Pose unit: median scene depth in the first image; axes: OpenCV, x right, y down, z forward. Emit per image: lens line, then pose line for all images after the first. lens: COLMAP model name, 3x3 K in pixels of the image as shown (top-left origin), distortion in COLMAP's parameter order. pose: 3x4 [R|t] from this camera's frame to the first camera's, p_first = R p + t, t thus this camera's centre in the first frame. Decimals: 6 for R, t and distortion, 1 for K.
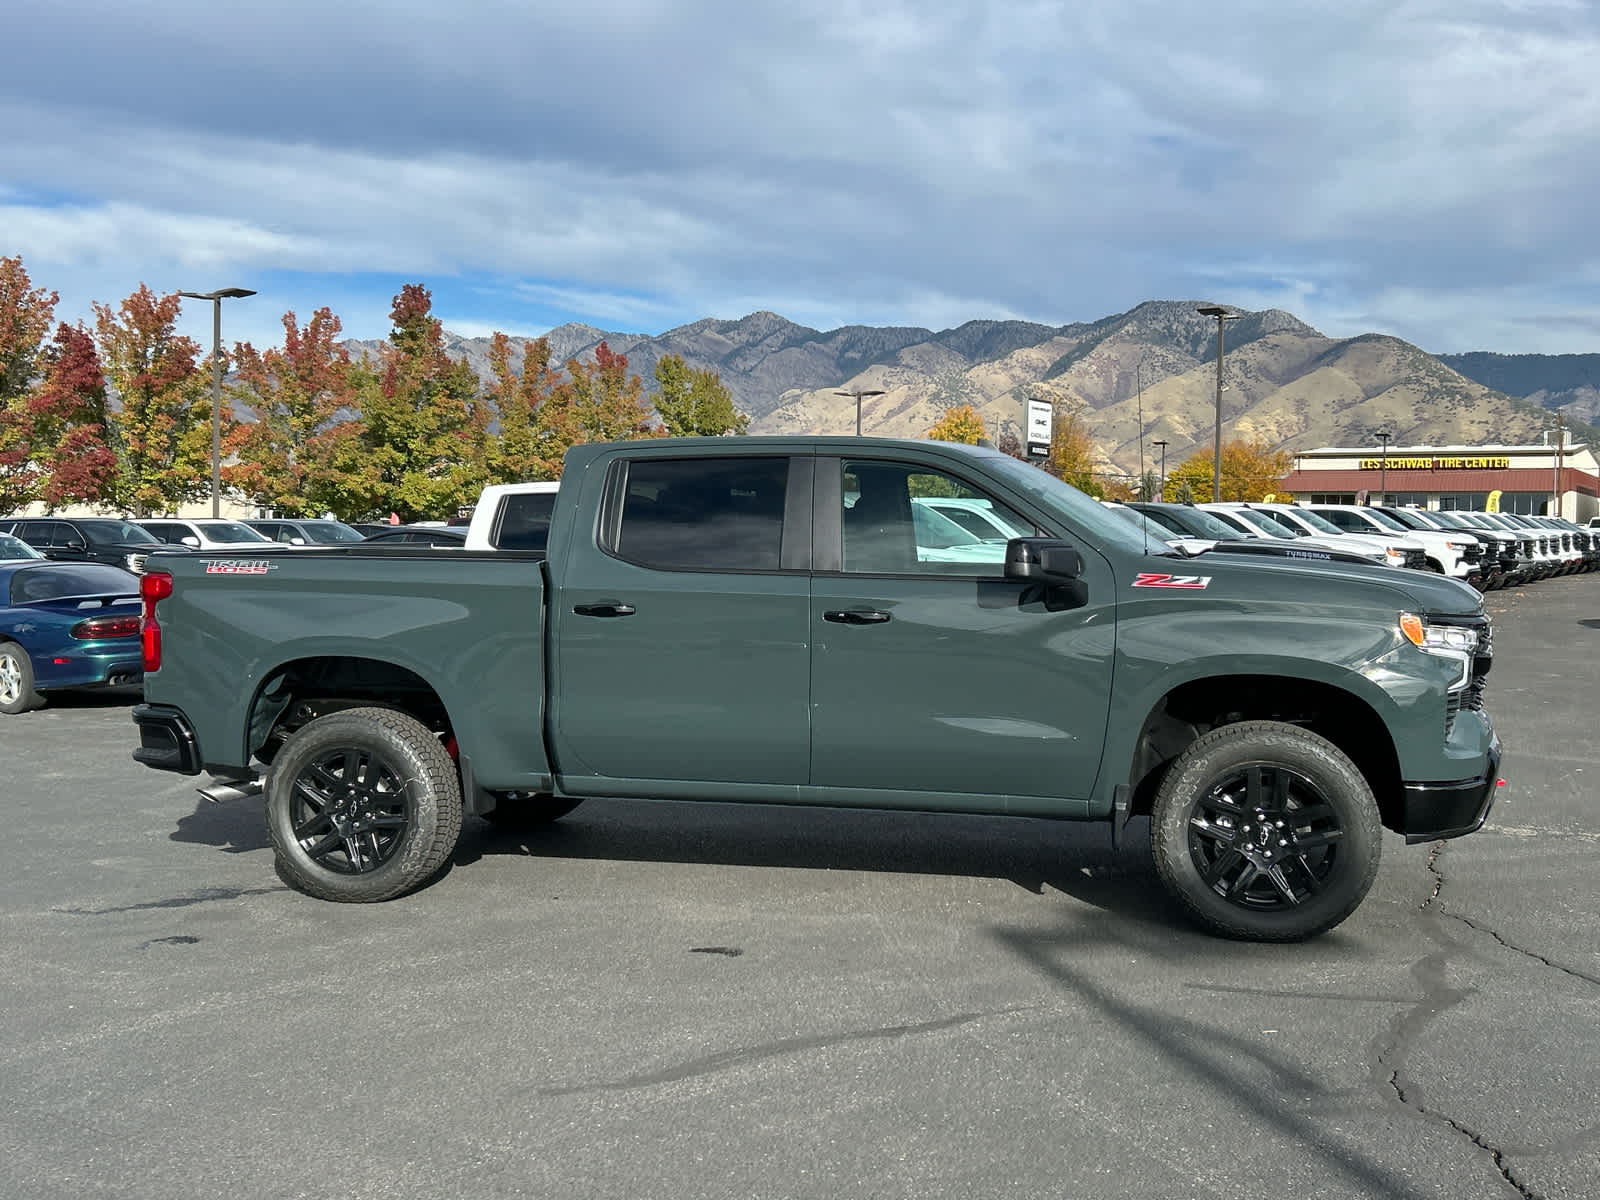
lens RADIAL K [[1661.7, 0, 800.0], [0, 1661.7, 600.0], [0, 0, 1]] dist [0.148232, -0.332743]
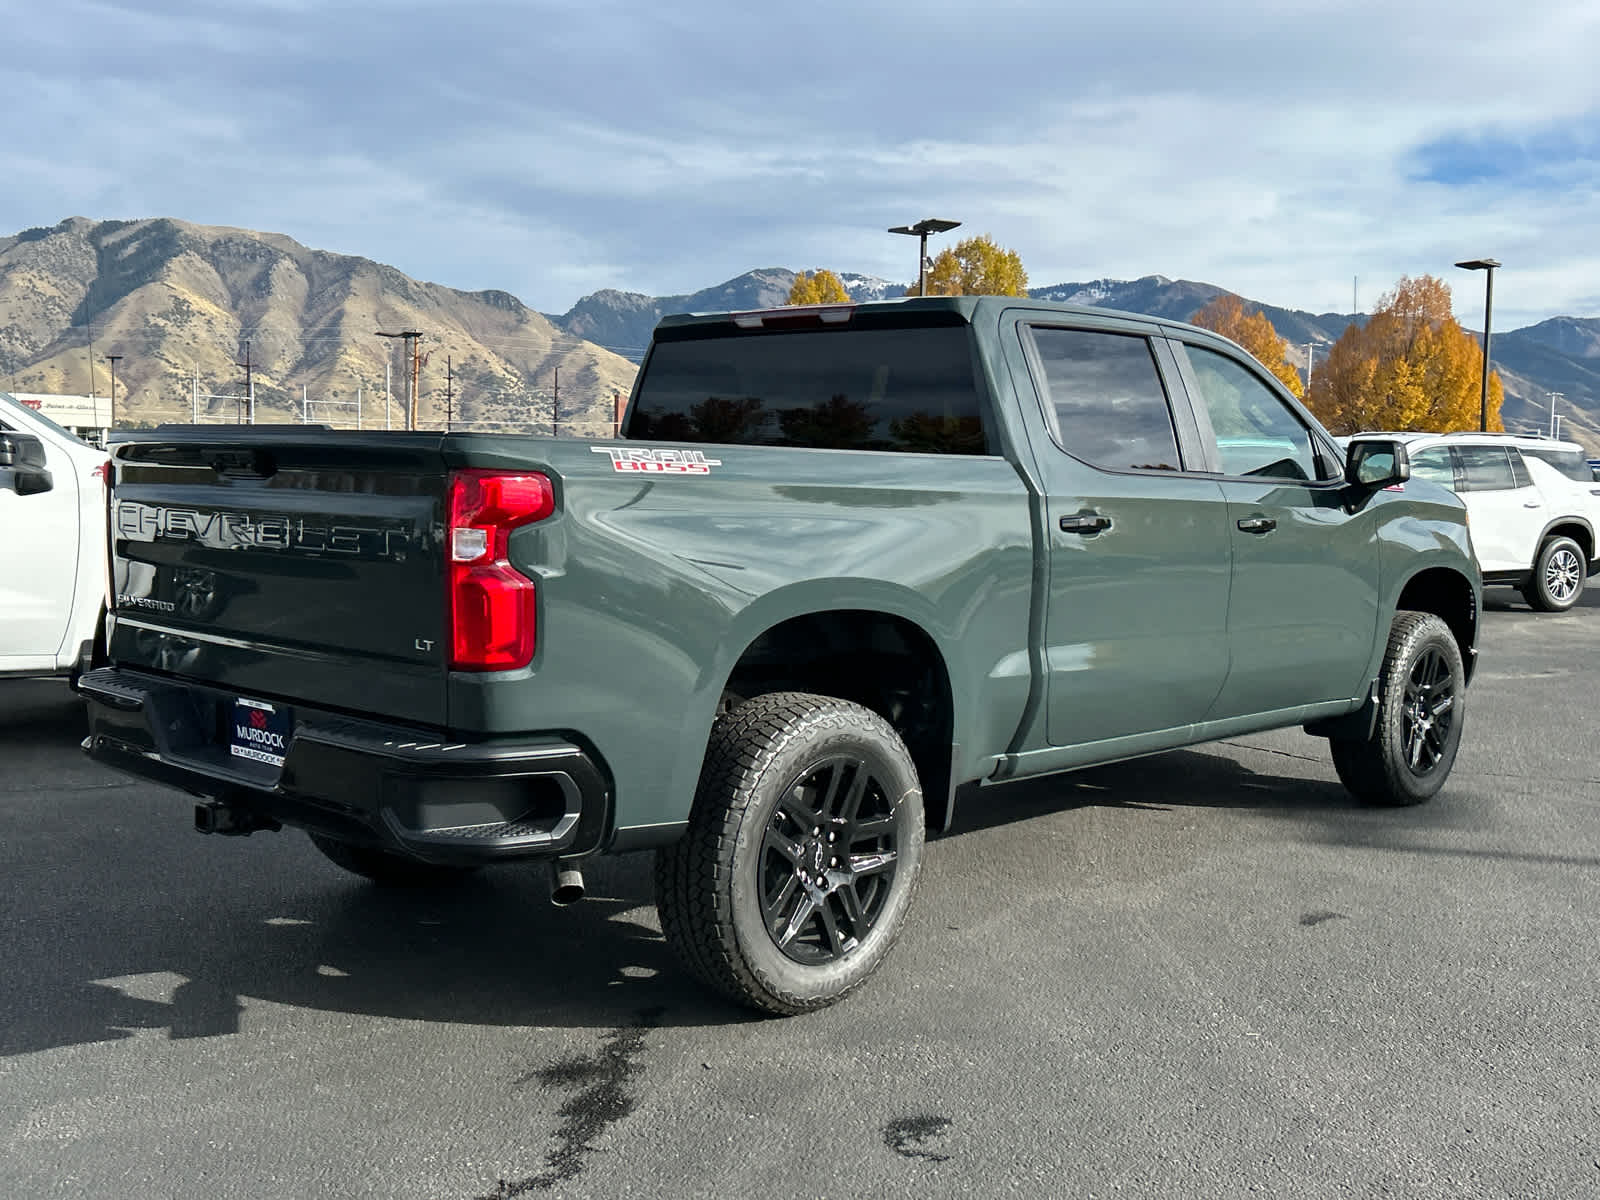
lens RADIAL K [[1671.4, 0, 802.7], [0, 1671.4, 606.9], [0, 0, 1]] dist [0.134322, -0.305426]
pose [[0.485619, -0.059825, 0.872121, -0.857902], [0.019076, 0.998143, 0.057848, -0.003246], [-0.873963, -0.011455, 0.485858, 0.760170]]
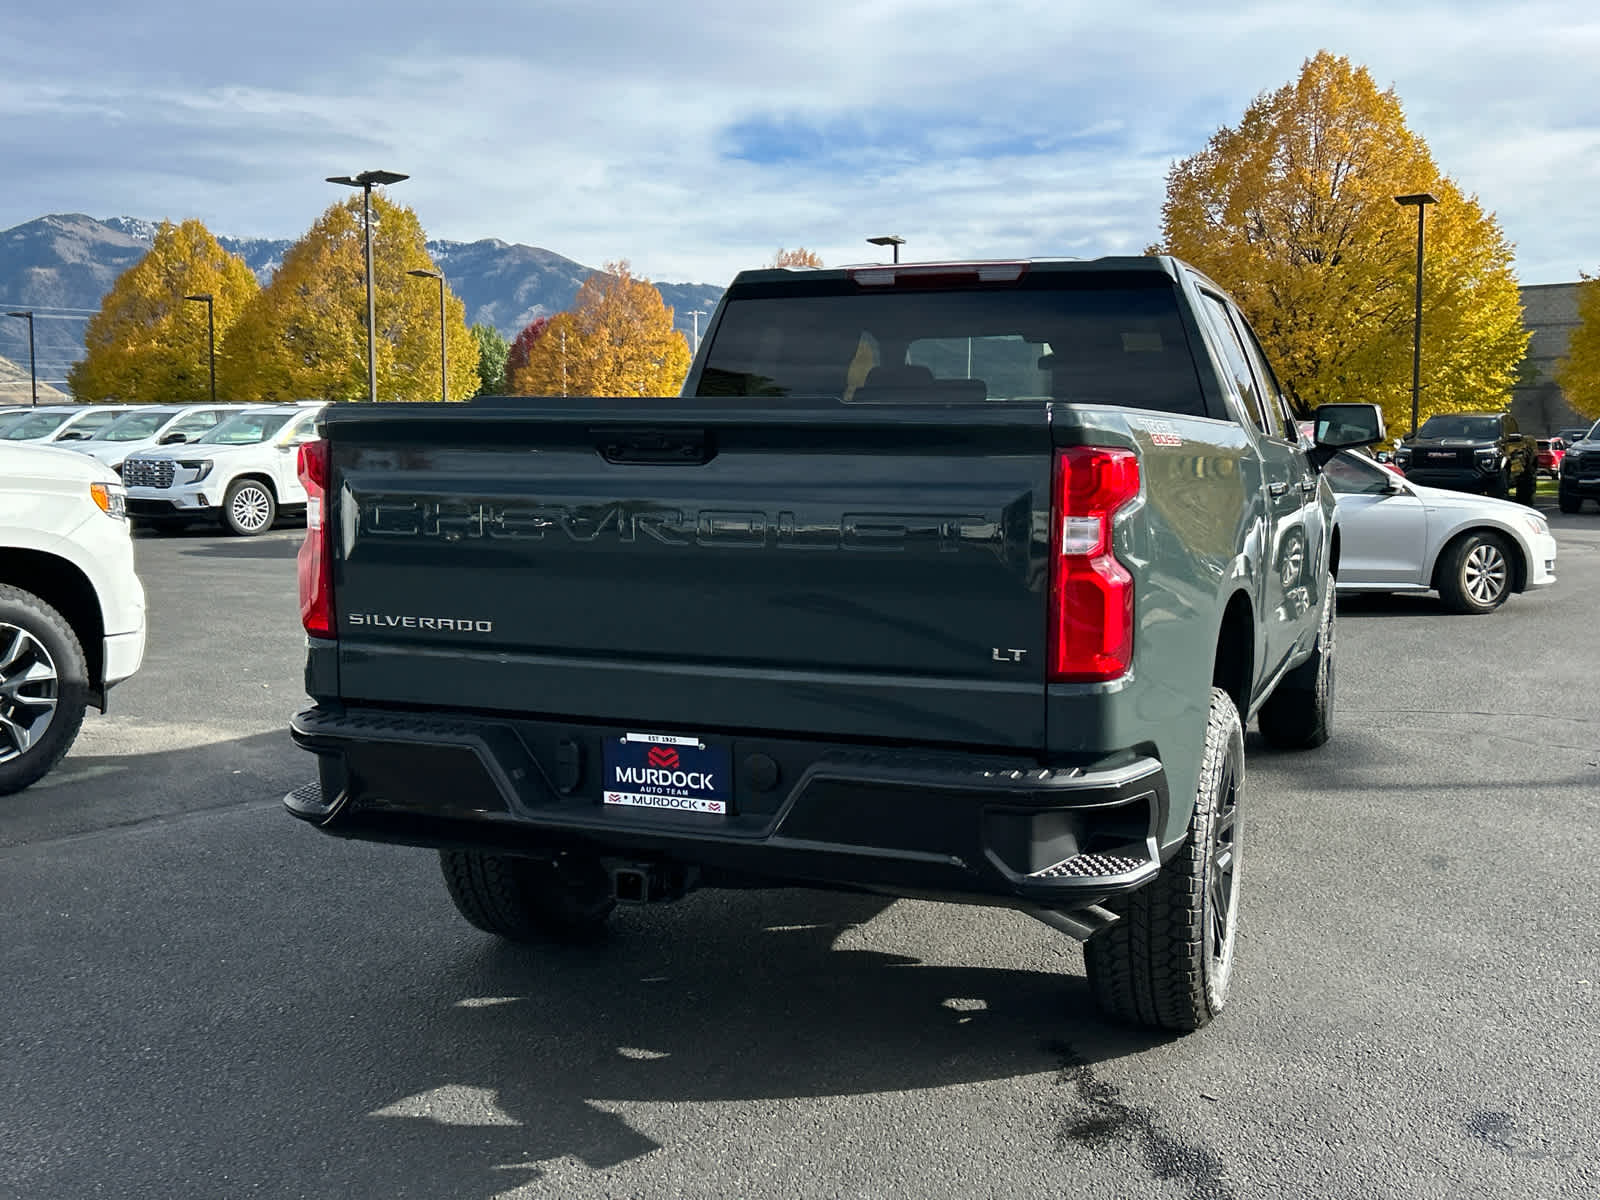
lens RADIAL K [[1671.5, 0, 803.9], [0, 1671.5, 585.5], [0, 0, 1]] dist [0.138181, -0.328160]
pose [[0.119260, -0.082538, 0.989426, -0.905440], [0.039228, 0.996152, 0.078371, -0.019493], [-0.992088, 0.029467, 0.122039, 1.140815]]
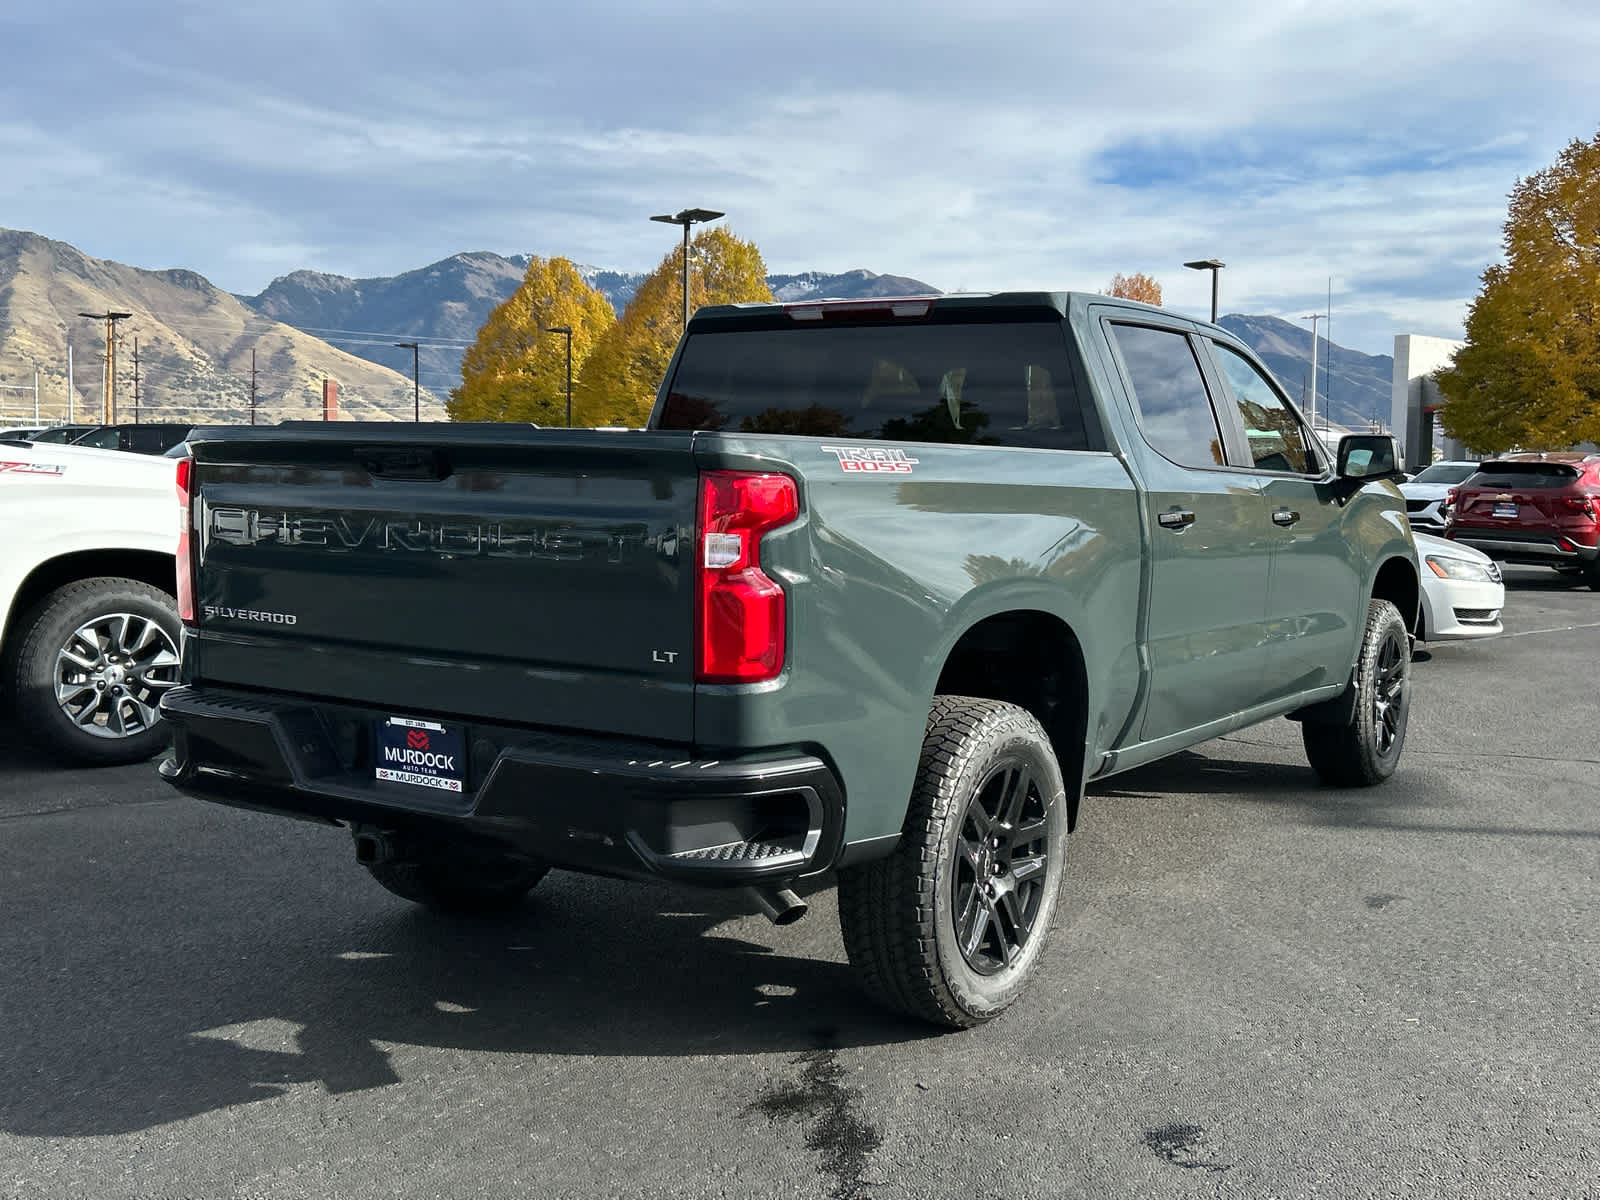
lens RADIAL K [[1671.5, 0, 803.9], [0, 1671.5, 585.5], [0, 0, 1]] dist [0.138181, -0.328160]
pose [[0.328832, -0.060786, 0.942430, -0.910570], [0.024414, 0.998140, 0.055860, -0.011296], [-0.944073, 0.004639, 0.329704, 0.927265]]
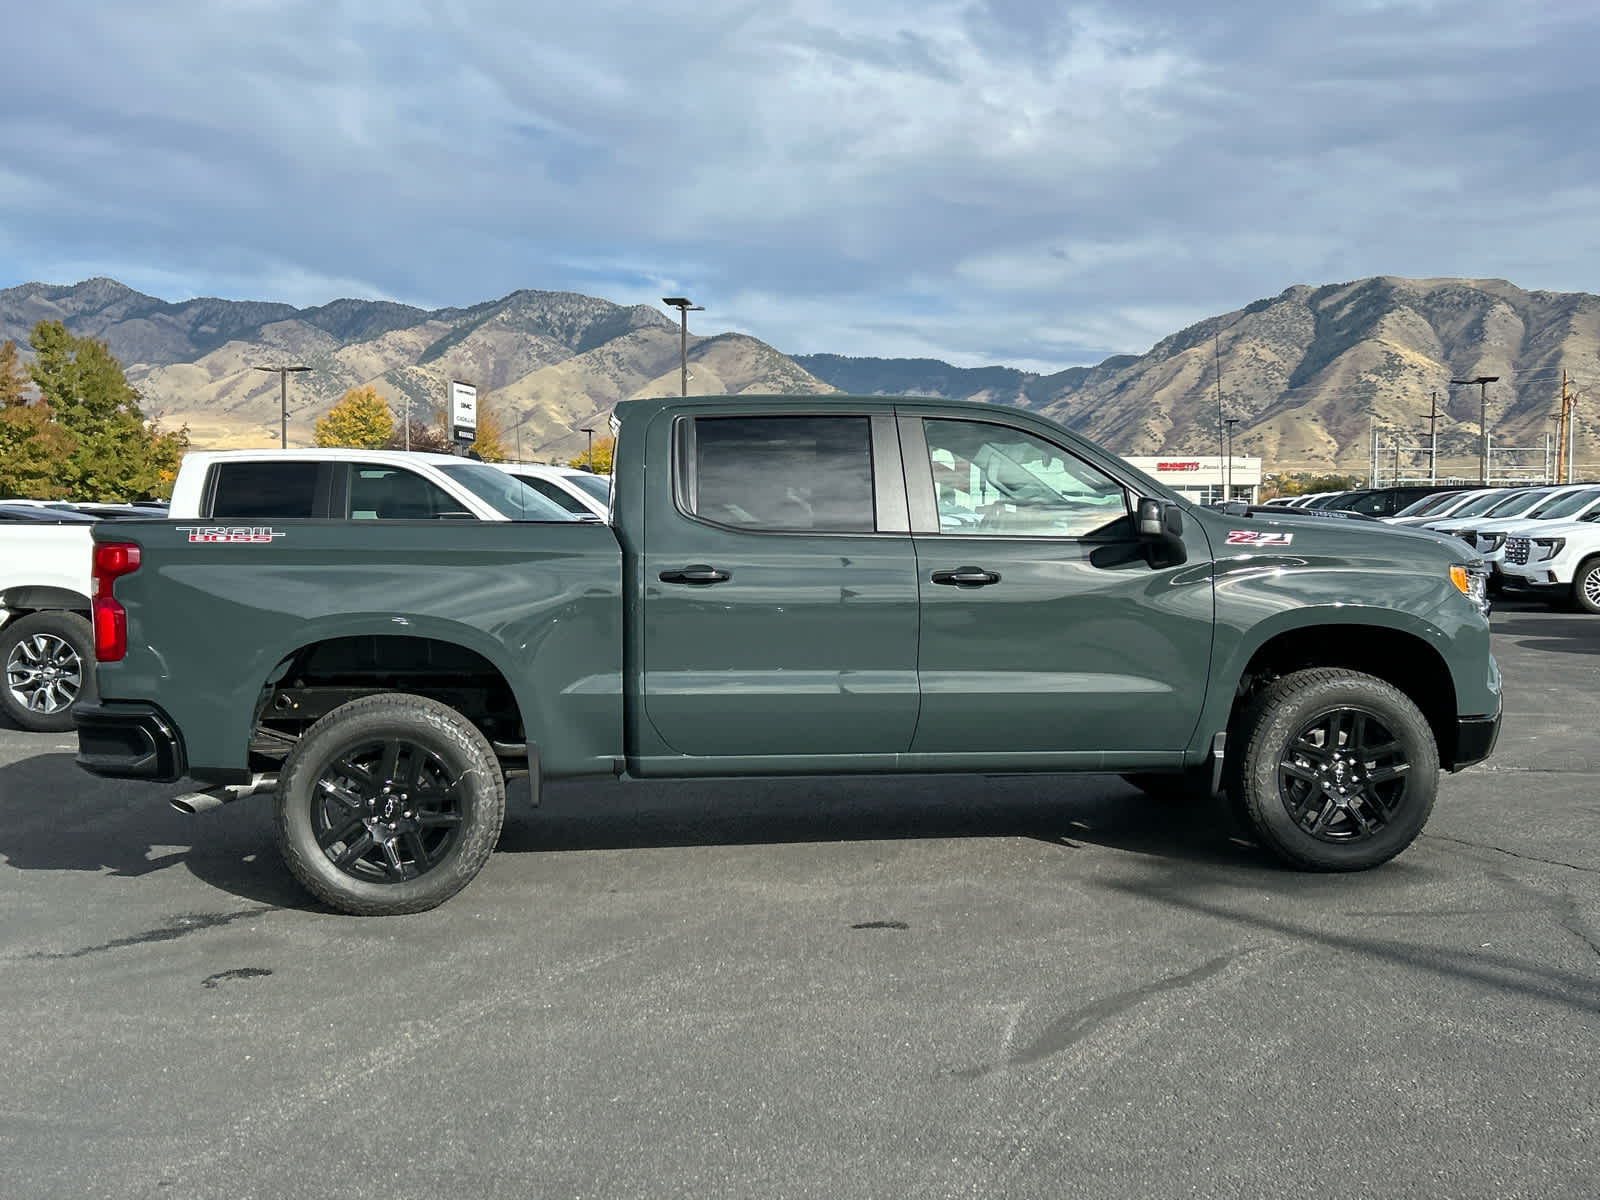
lens RADIAL K [[1671.5, 0, 803.9], [0, 1671.5, 585.5], [0, 0, 1]] dist [0.138181, -0.328160]
pose [[0.931301, -0.017414, 0.363835, -0.410917], [0.018065, 0.999836, 0.001613, 0.010991], [-0.363803, 0.005071, 0.931462, 0.107204]]
